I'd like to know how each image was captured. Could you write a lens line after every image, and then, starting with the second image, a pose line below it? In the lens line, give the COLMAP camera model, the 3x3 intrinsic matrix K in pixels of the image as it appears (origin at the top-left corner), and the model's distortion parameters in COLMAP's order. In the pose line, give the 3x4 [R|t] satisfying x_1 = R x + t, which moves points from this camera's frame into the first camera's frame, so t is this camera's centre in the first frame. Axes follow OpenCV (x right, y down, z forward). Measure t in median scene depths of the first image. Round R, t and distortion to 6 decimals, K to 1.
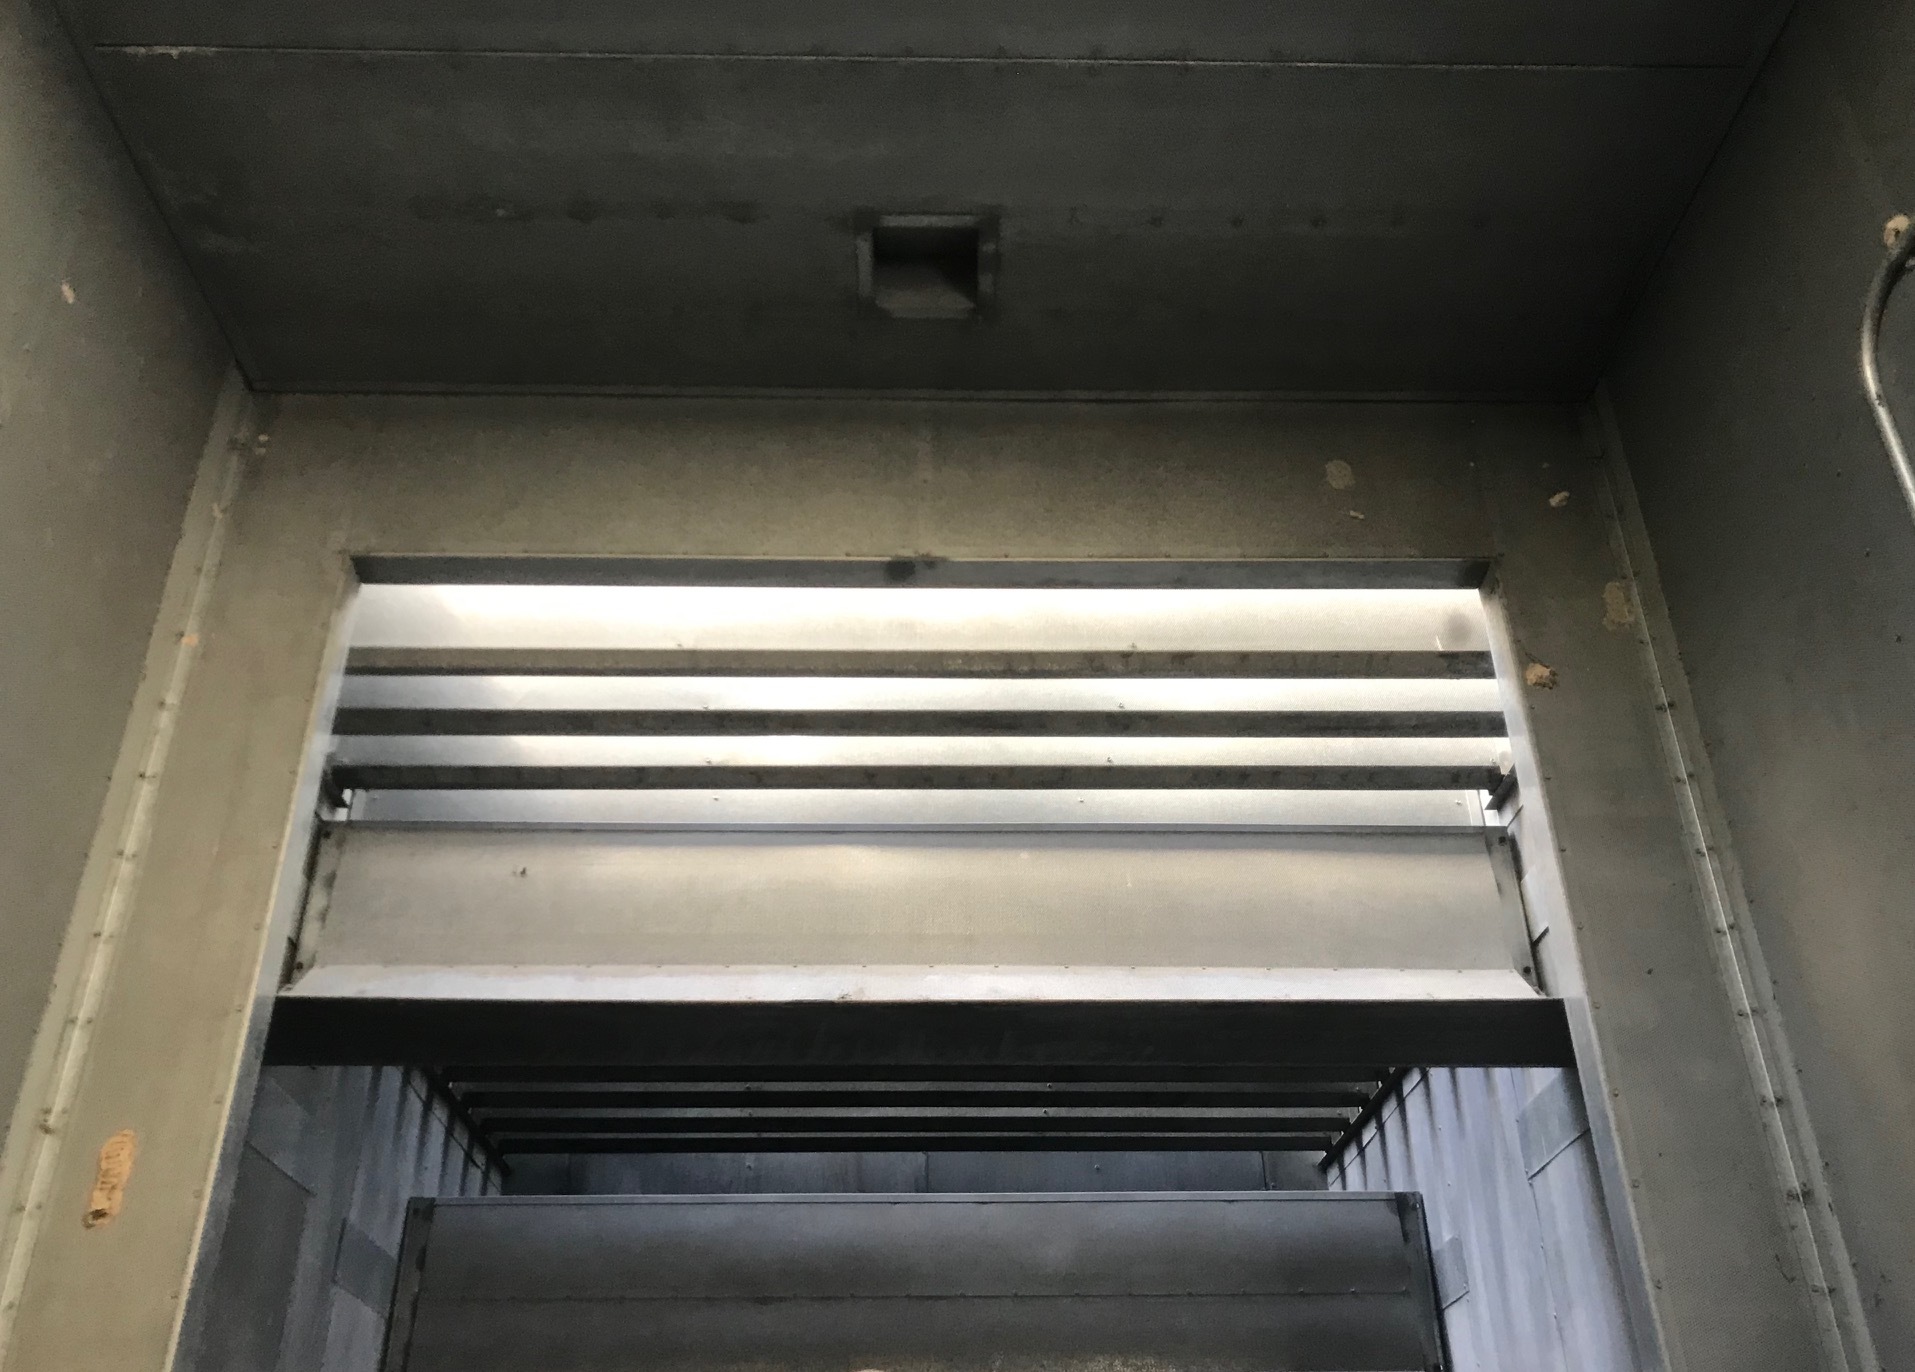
lens RADIAL K [[1562.9, 0, 897.4], [0, 1562.9, 686.9], [0, 0, 1]] dist [0.089601, -0.244327]
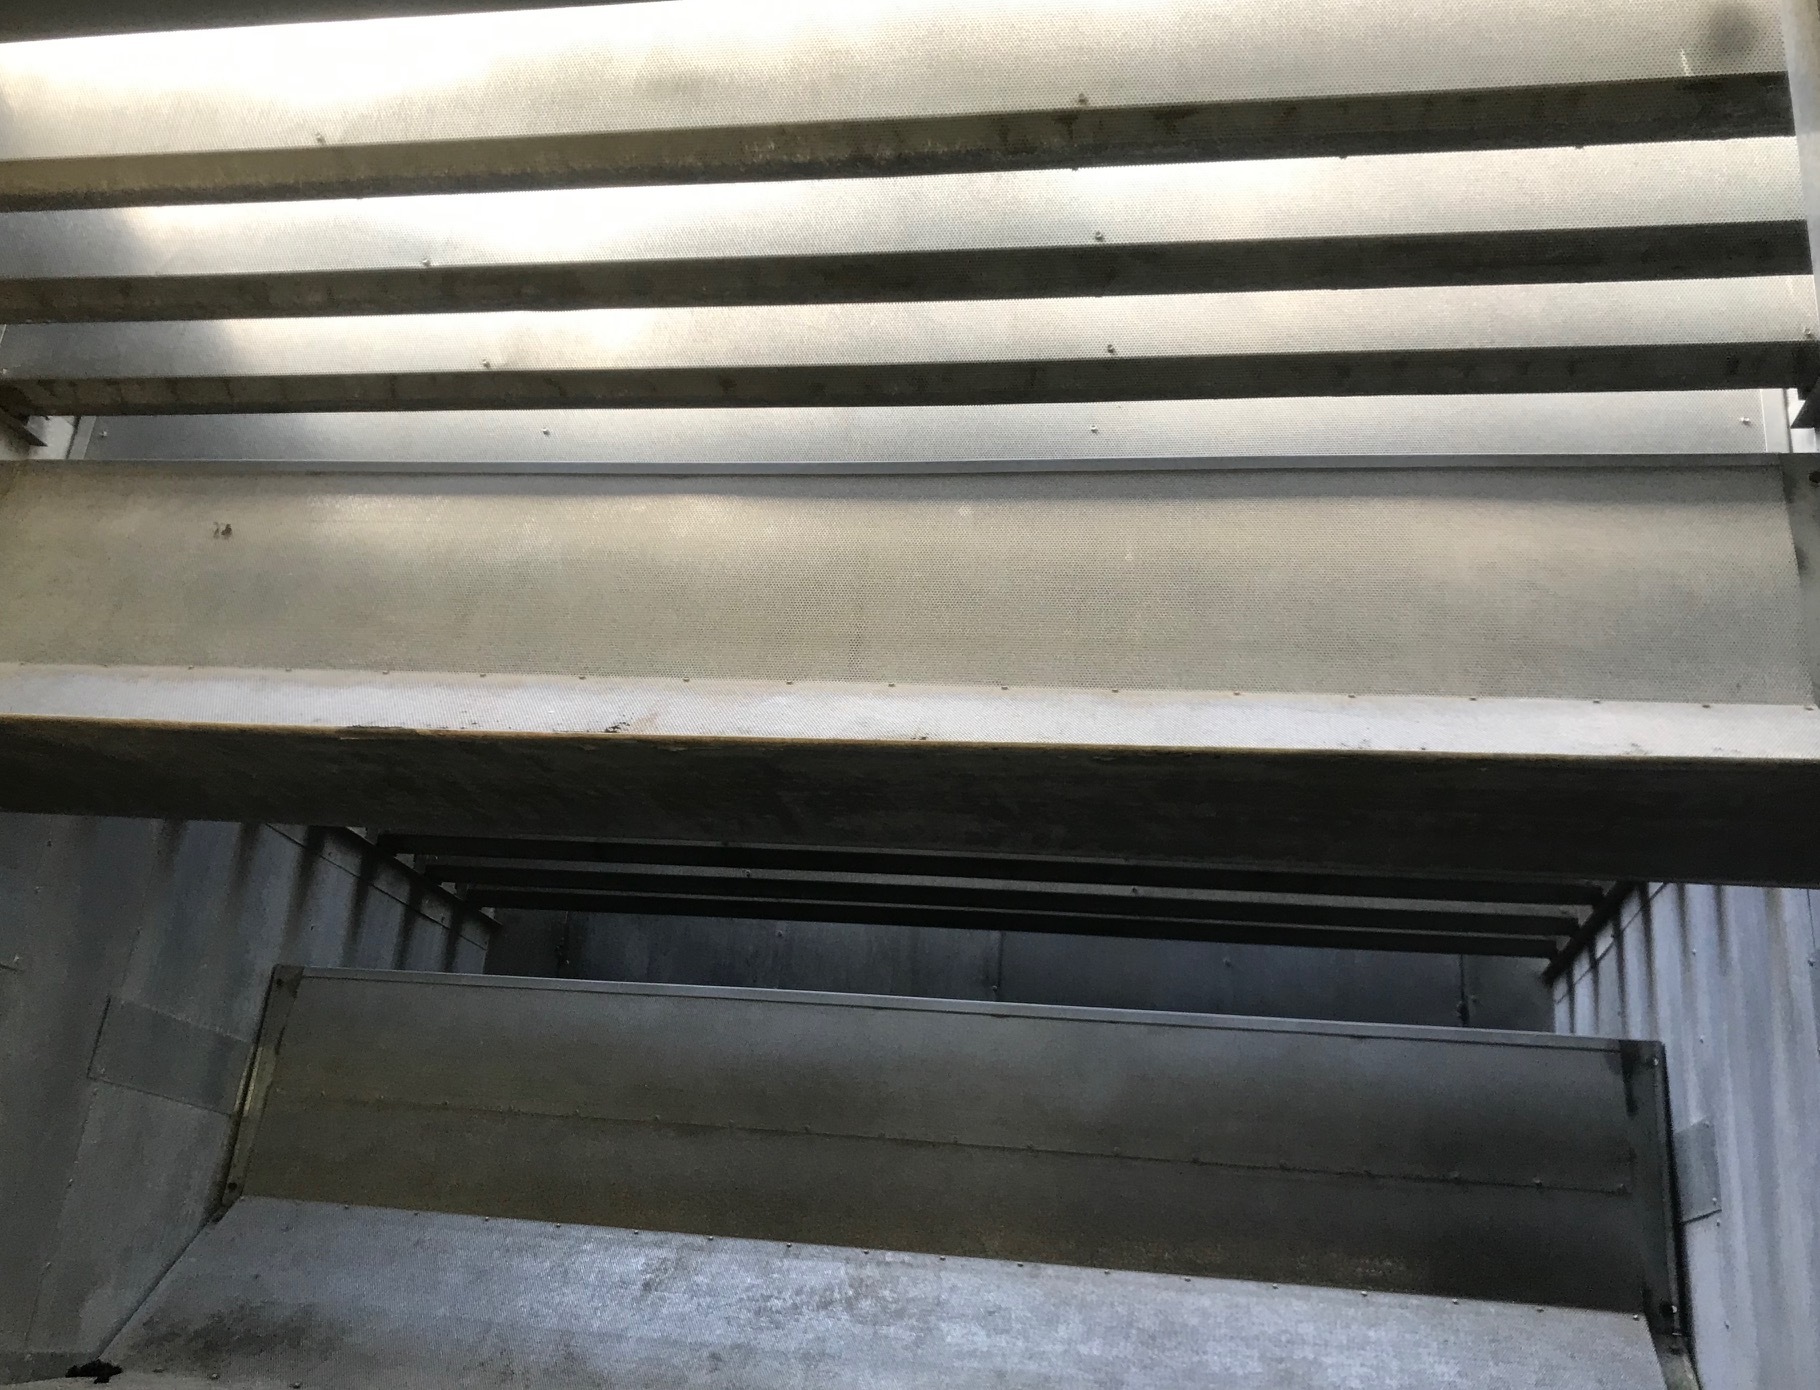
lens RADIAL K [[1584.1, 0, 911.4], [0, 1584.1, 663.6], [0, 0, 1]] dist [0.001428, -0.003807]
pose [[0.980113, 0.017253, -0.197690, 0.182446], [0.012928, 0.988545, 0.150370, 0.073900], [0.198020, -0.149935, 0.968663, 0.384729]]
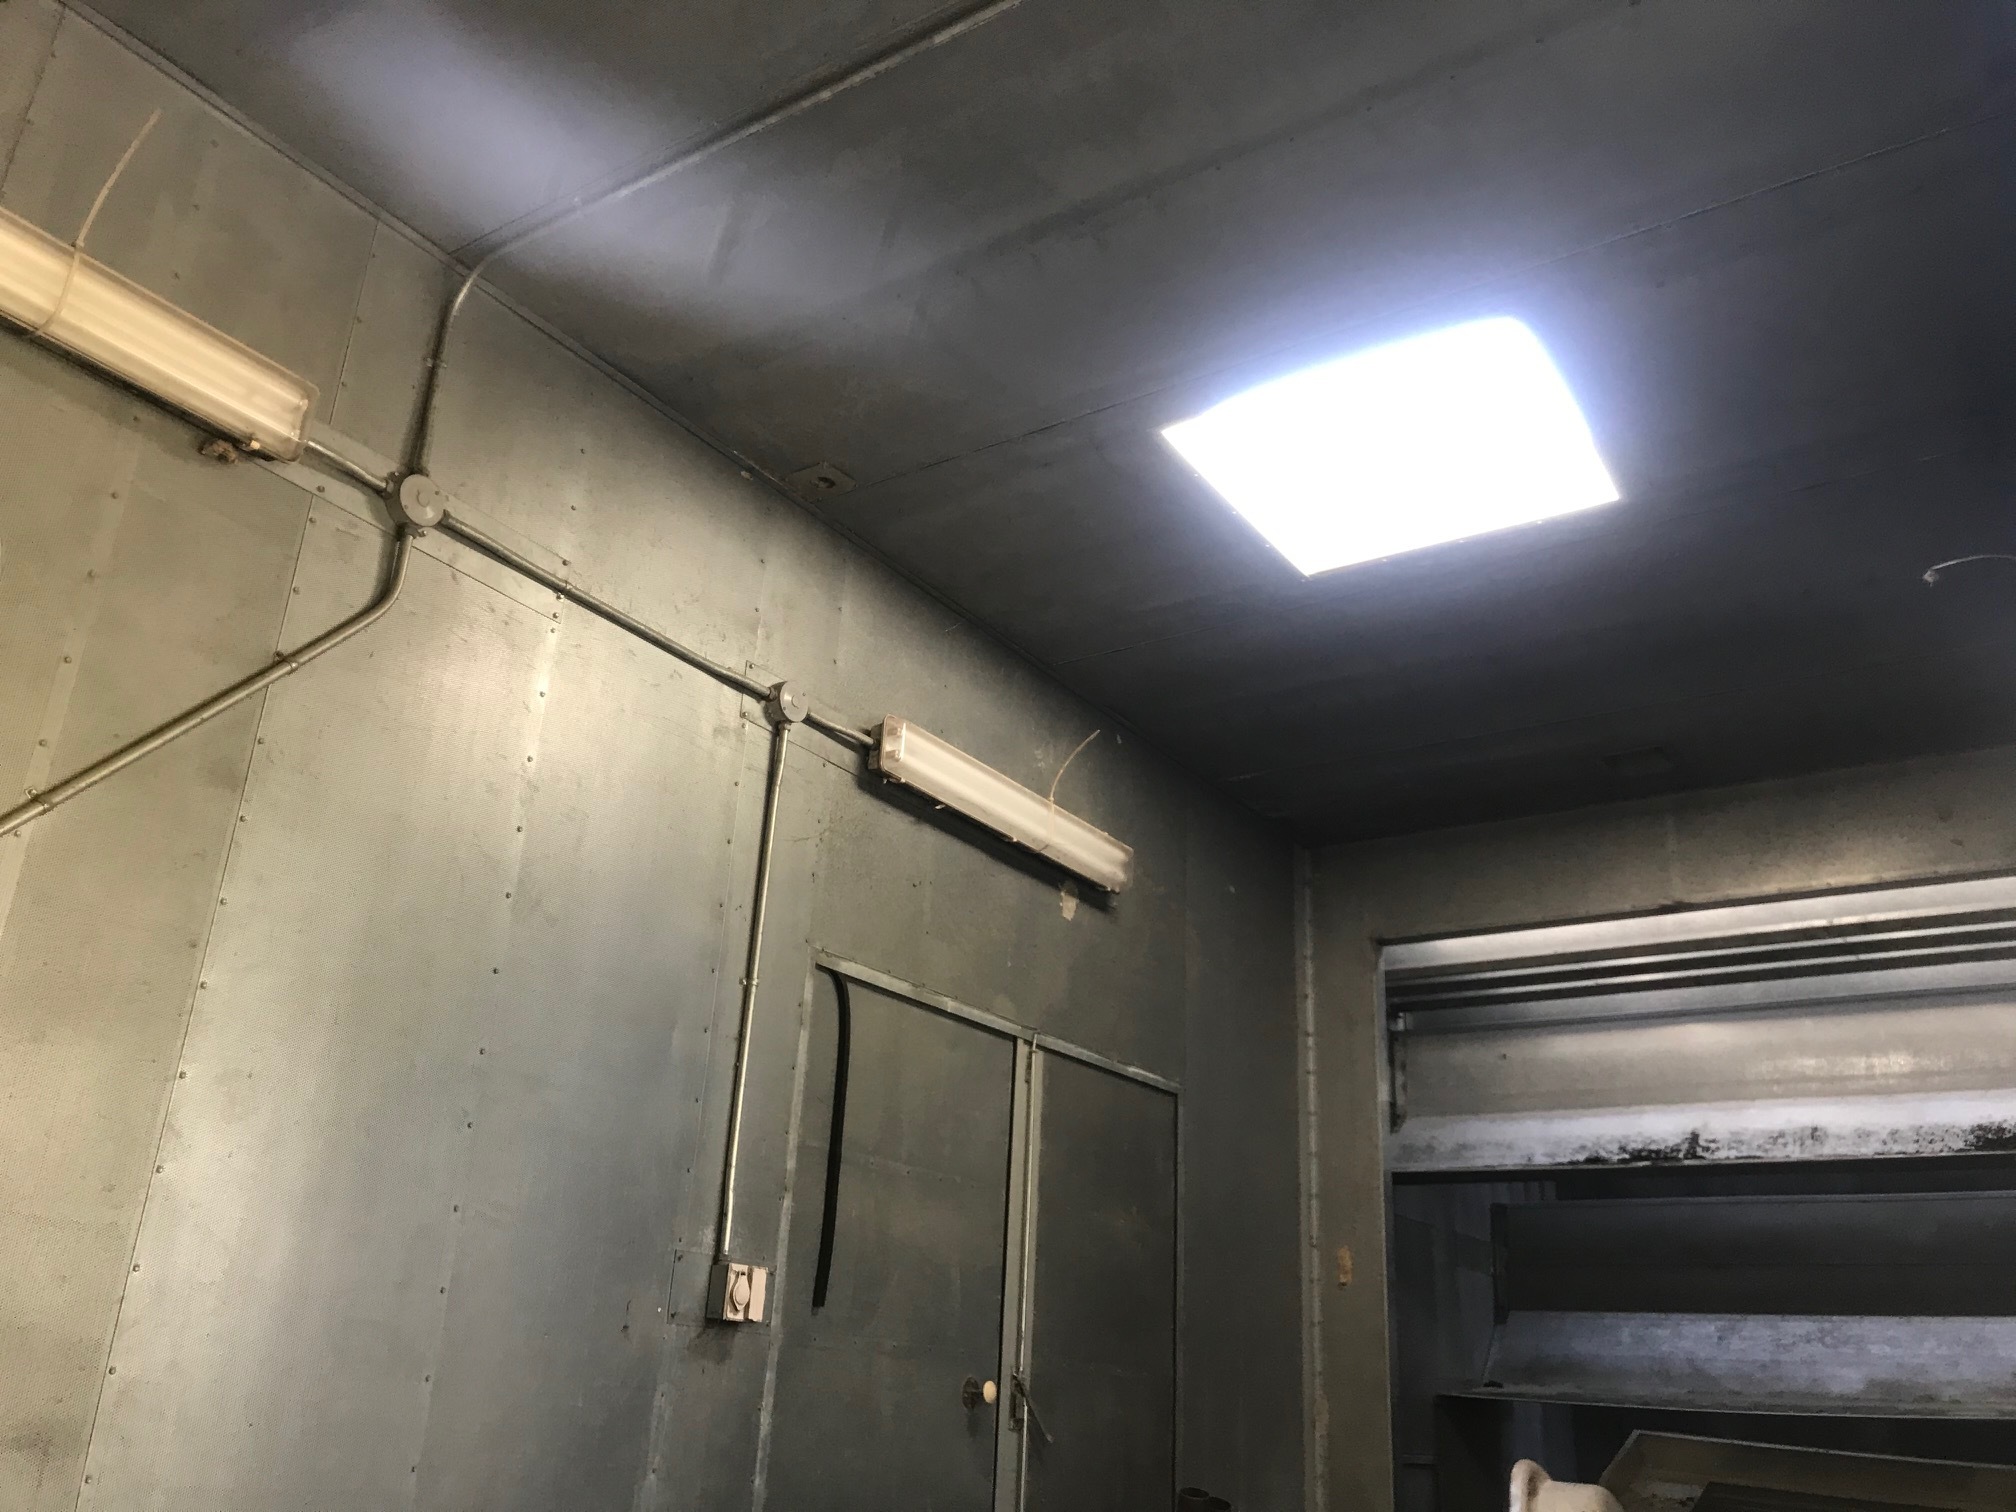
lens RADIAL K [[1631.5, 0, 1008.0], [0, 1631.5, 756.0], [0, 0, 1]] dist [0.045682, -0.049317]
pose [[0.817550, -0.169294, -0.550411, 0.384560], [0.253797, 0.963902, 0.080502, -0.502156], [0.516913, -0.205507, 0.831004, -0.774096]]
